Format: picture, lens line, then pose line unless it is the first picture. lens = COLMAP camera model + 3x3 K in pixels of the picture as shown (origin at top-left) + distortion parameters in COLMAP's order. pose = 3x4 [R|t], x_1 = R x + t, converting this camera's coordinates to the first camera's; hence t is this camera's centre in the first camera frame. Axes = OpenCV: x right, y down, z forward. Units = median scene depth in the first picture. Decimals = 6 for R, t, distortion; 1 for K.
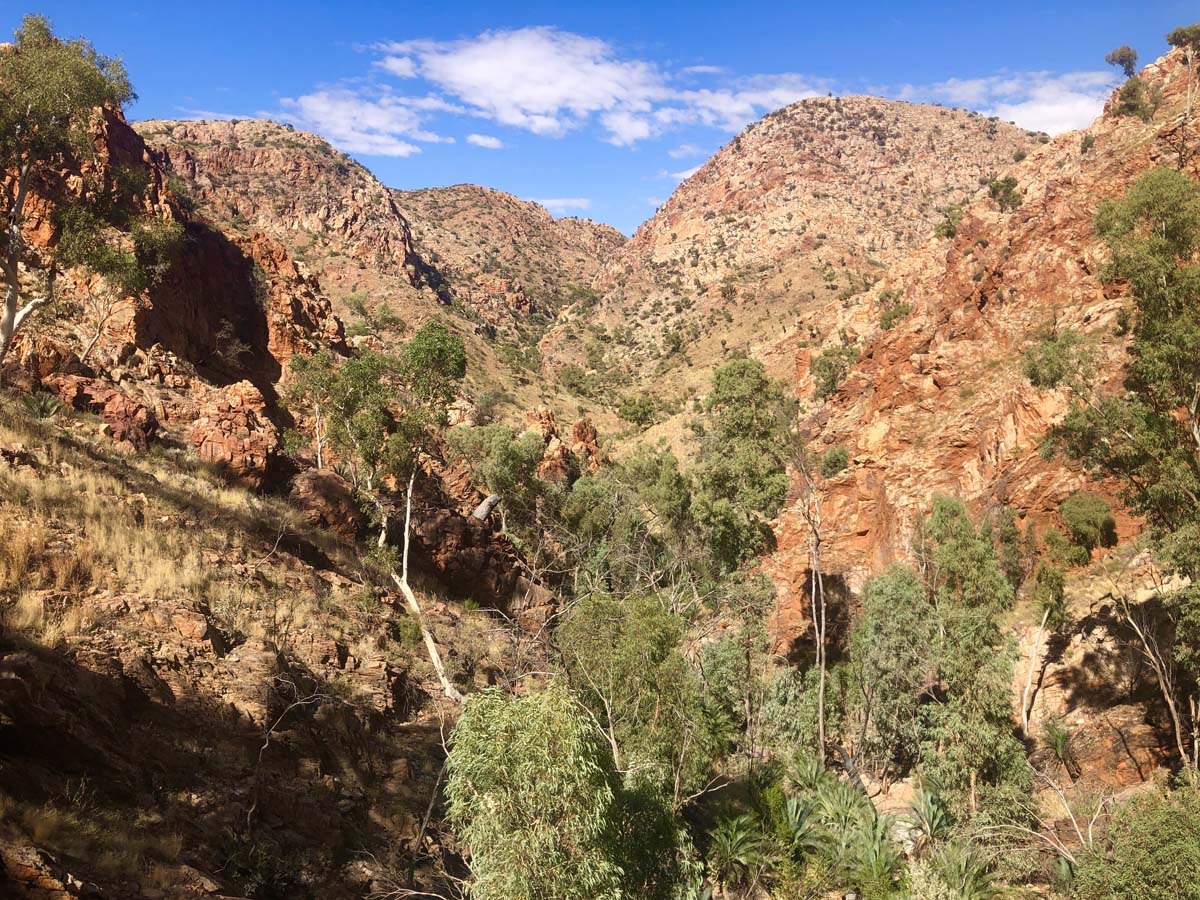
lens RADIAL K [[957.7, 0, 598.1], [0, 957.7, 444.1], [0, 0, 1]] dist [-0.005836, -0.001793]
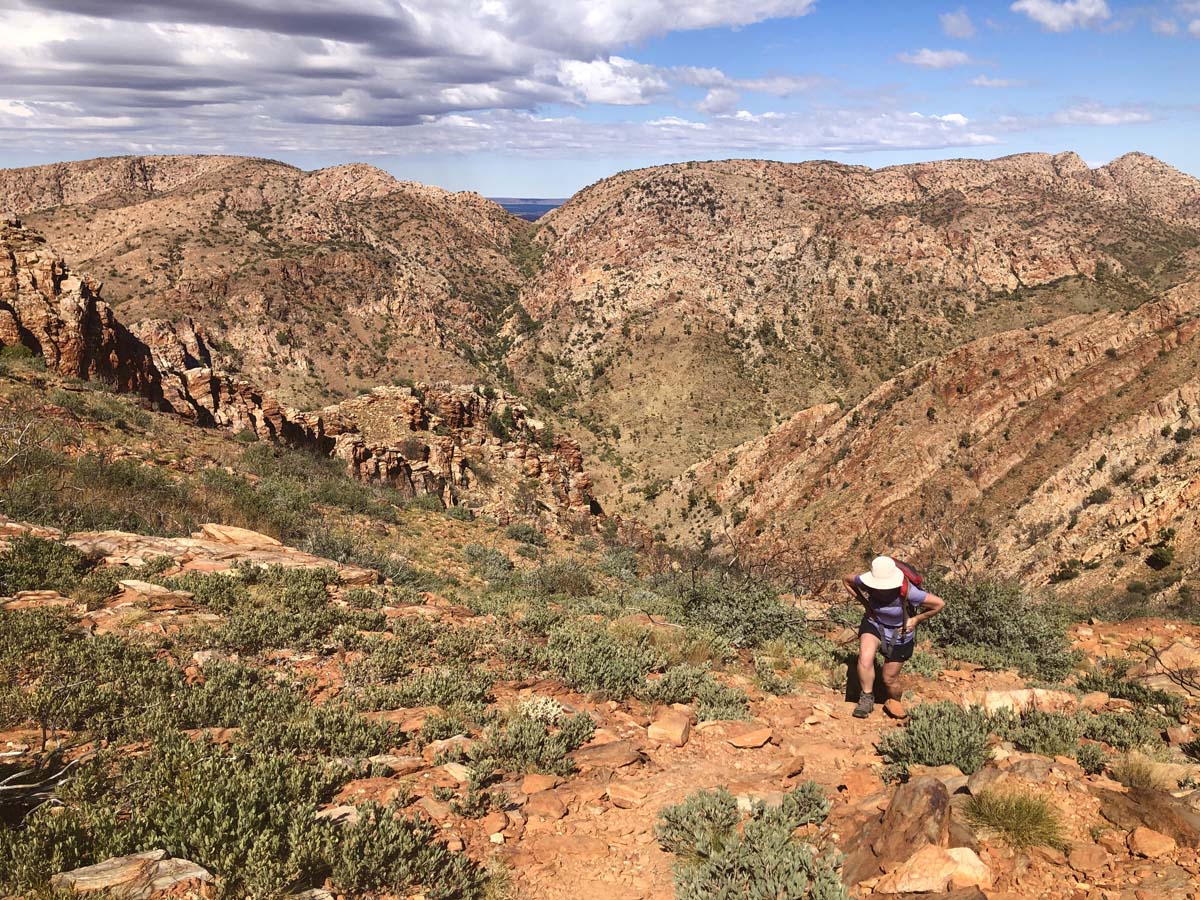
lens RADIAL K [[957.7, 0, 602.0], [0, 957.7, 452.8], [0, 0, 1]] dist [-0.005836, -0.001793]
pose [[0.979073, -0.050652, 0.197106, -0.218740], [0.017823, 0.986151, 0.164888, -0.206667], [-0.202728, -0.157925, 0.966417, -0.558787]]
